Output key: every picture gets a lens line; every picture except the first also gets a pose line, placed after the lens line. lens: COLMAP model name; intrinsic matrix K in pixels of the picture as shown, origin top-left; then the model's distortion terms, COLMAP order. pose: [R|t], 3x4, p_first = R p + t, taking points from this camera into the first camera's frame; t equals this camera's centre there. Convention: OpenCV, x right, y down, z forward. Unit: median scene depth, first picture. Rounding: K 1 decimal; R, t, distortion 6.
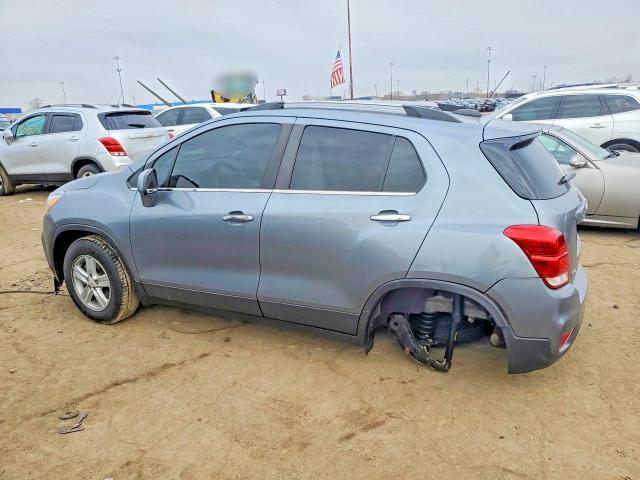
lens RADIAL K [[422.1, 0, 320.0], [0, 422.1, 240.0], [0, 0, 1]] dist [0.026713, 0.000341]
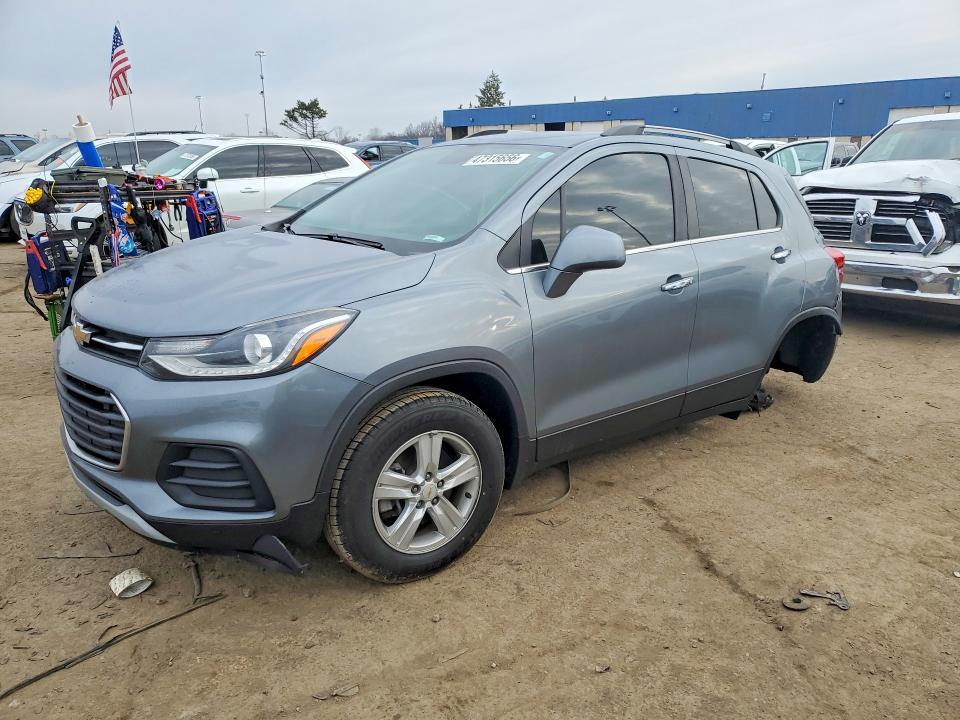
lens RADIAL K [[651.5, 0, 472.9], [0, 651.5, 357.4], [0, 0, 1]] dist [0.008515, 0.003687]
pose [[0.525541, -0.213543, 0.823533, -1.385804], [0.228136, 0.967908, 0.105393, -0.133678], [-0.819610, 0.132489, 0.557392, 0.723075]]
